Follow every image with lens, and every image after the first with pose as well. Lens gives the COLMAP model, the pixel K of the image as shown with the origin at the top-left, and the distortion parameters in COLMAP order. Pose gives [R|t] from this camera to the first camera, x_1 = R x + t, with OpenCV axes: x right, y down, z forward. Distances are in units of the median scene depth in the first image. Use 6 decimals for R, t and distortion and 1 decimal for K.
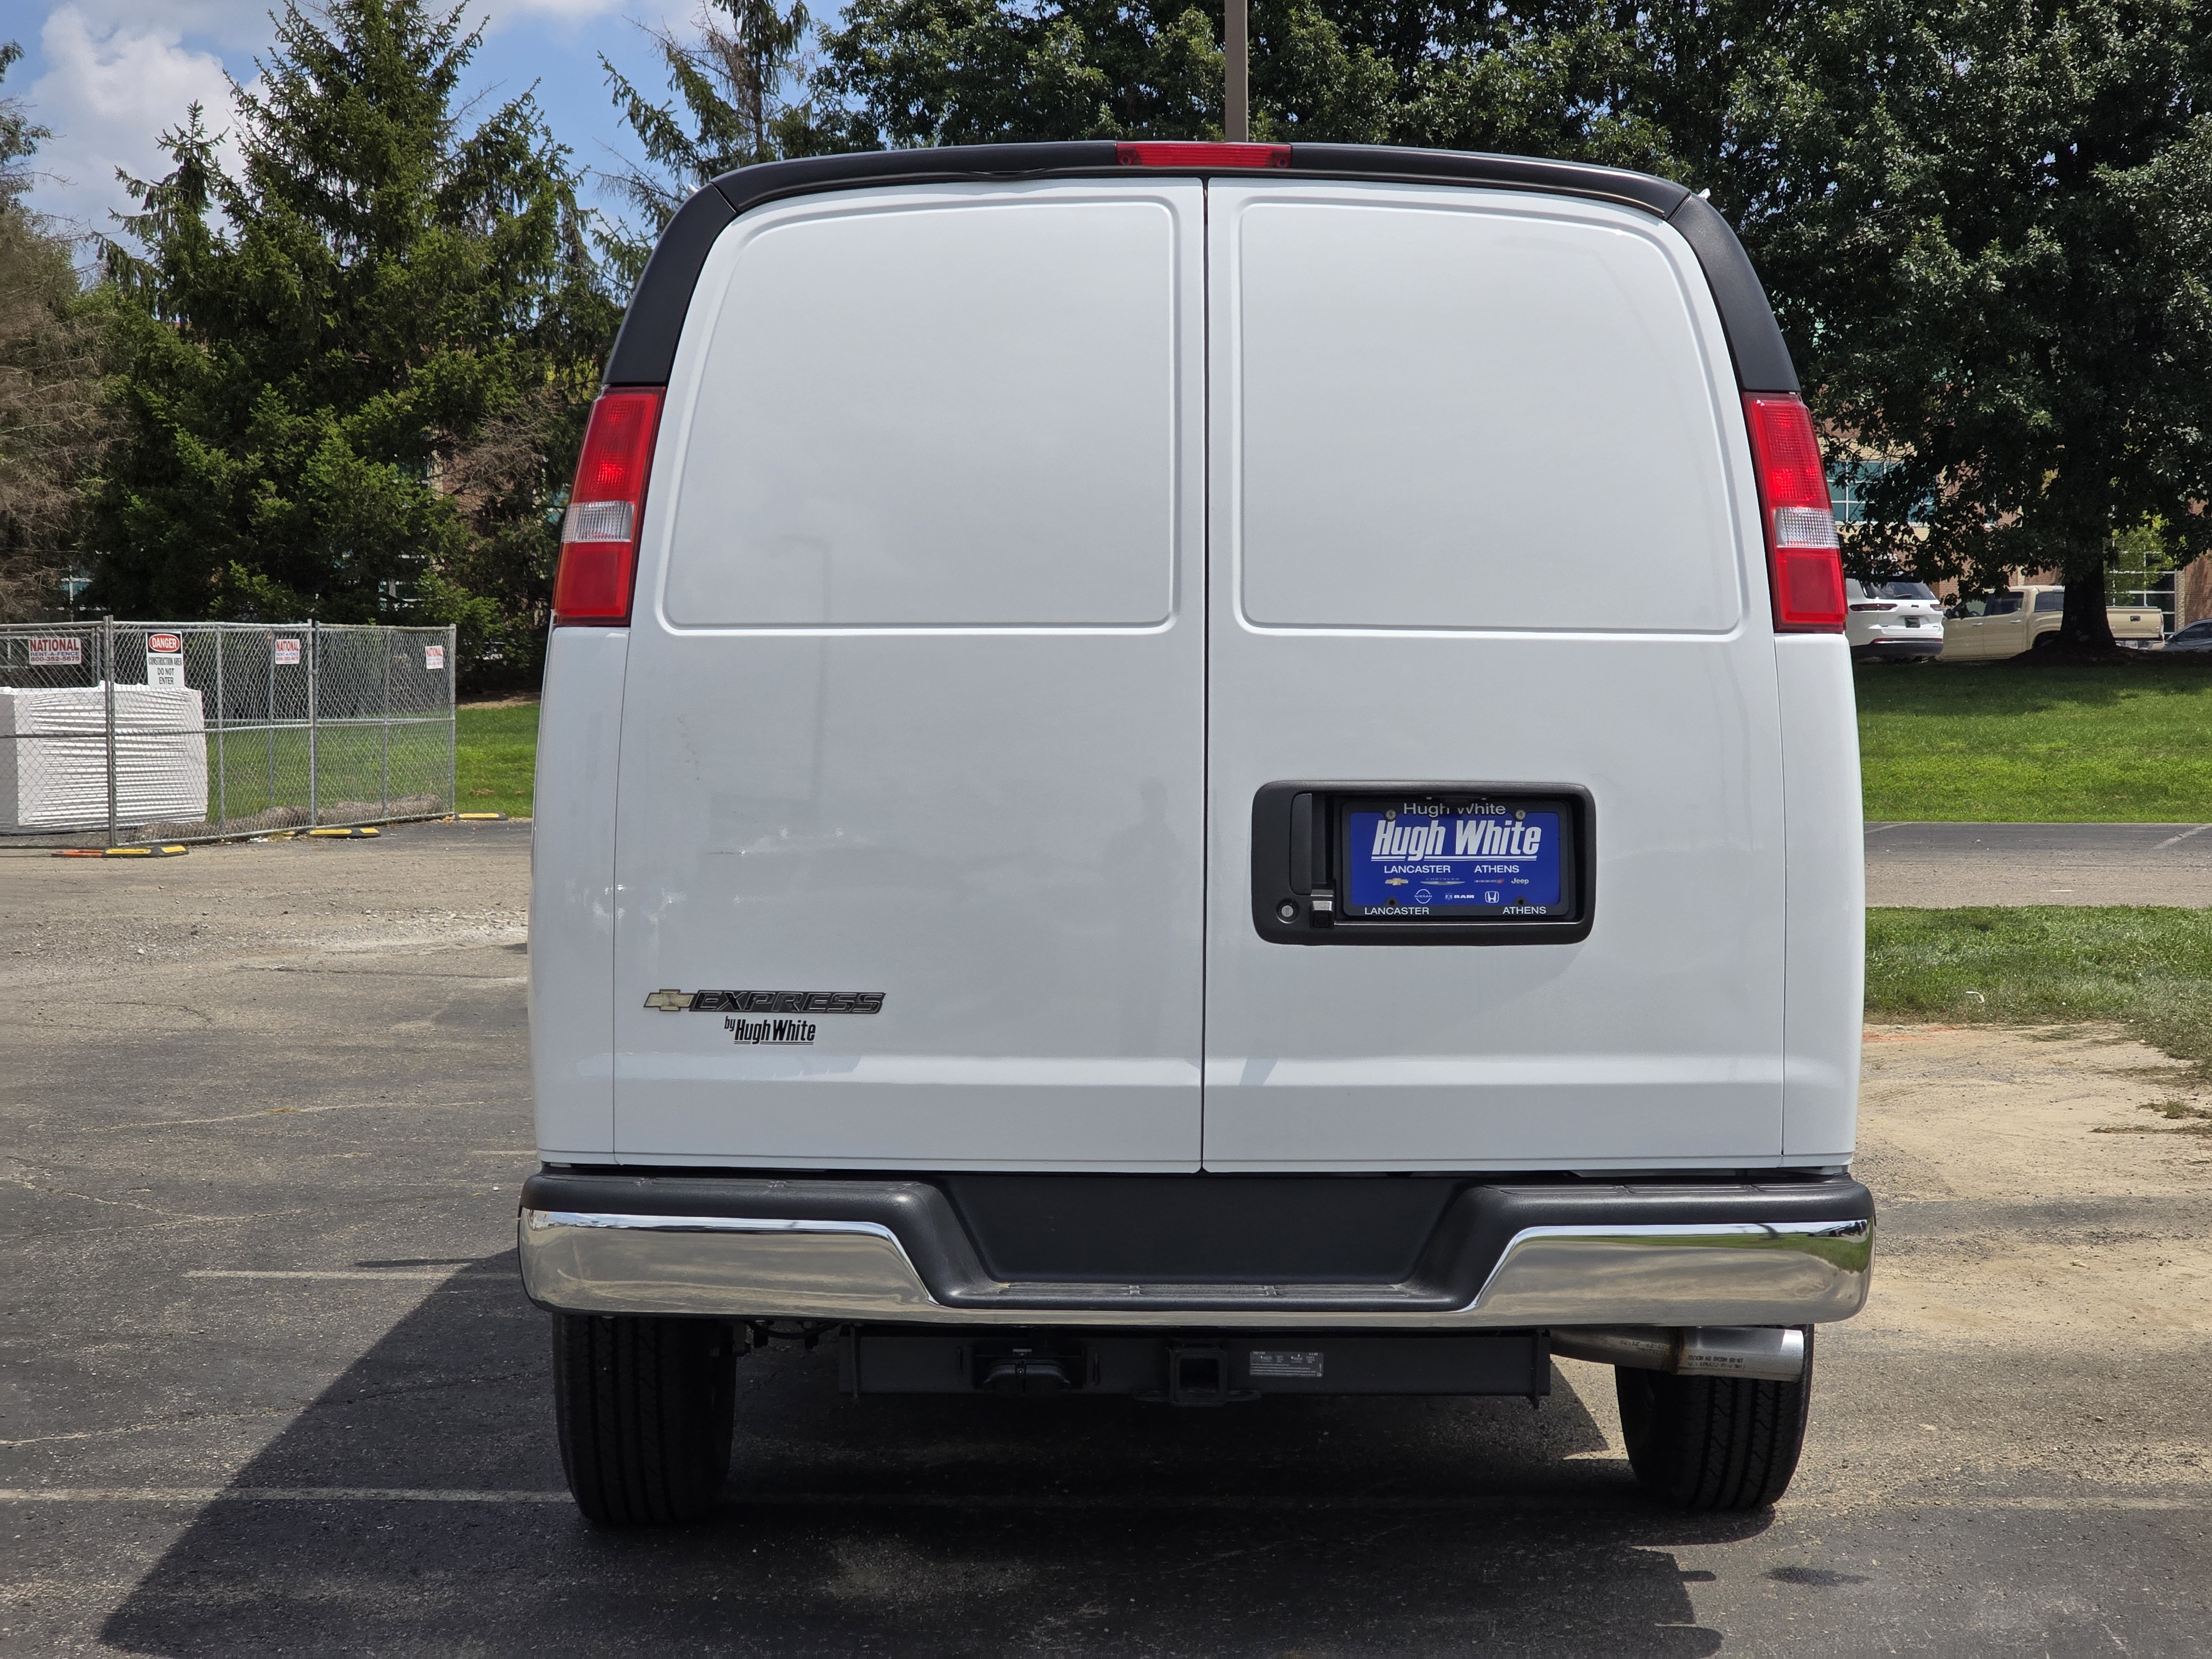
lens RADIAL K [[4472.7, 0, 1110.3], [0, 4472.7, 823.2], [0, 0, 1]] dist [-0.676824, 5.594574]
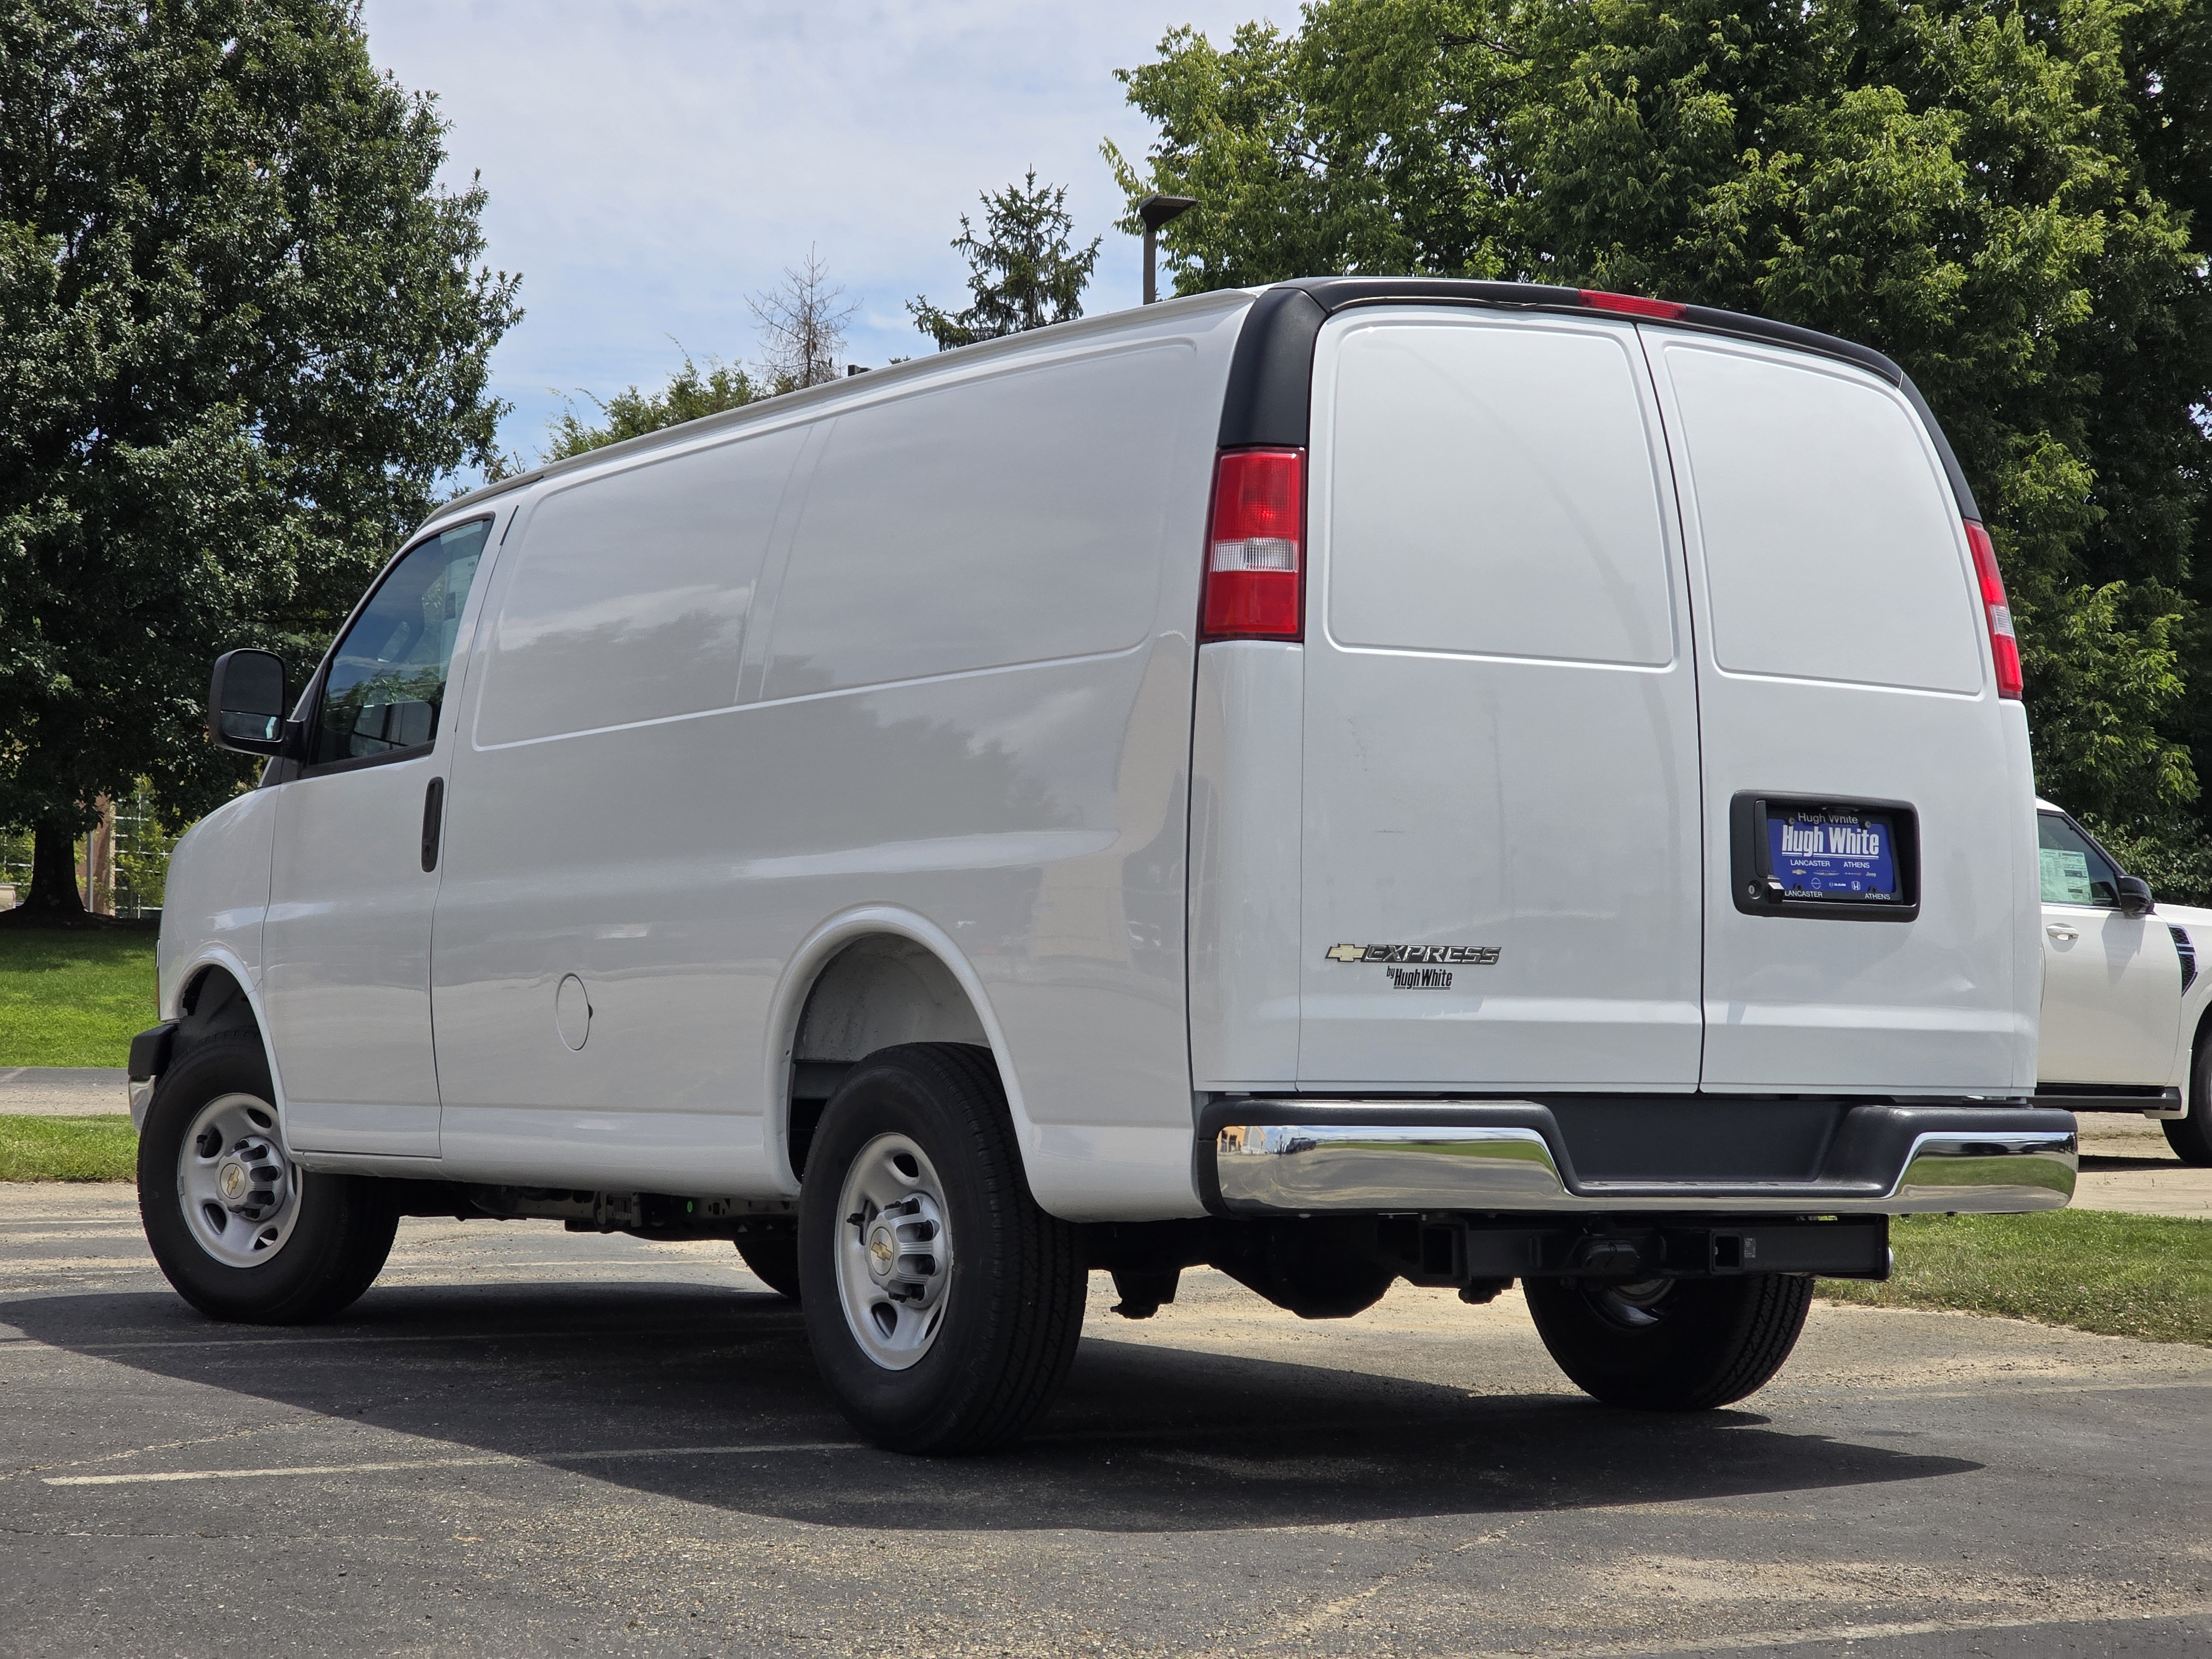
lens RADIAL K [[4472.7, 0, 1110.3], [0, 4472.7, 823.2], [0, 0, 1]] dist [-0.676824, 5.594574]
pose [[0.861606, 0.034605, 0.506396, -0.764728], [0.000338, 0.997634, -0.068750, 0.087659], [-0.507577, 0.059406, 0.859556, -0.010039]]
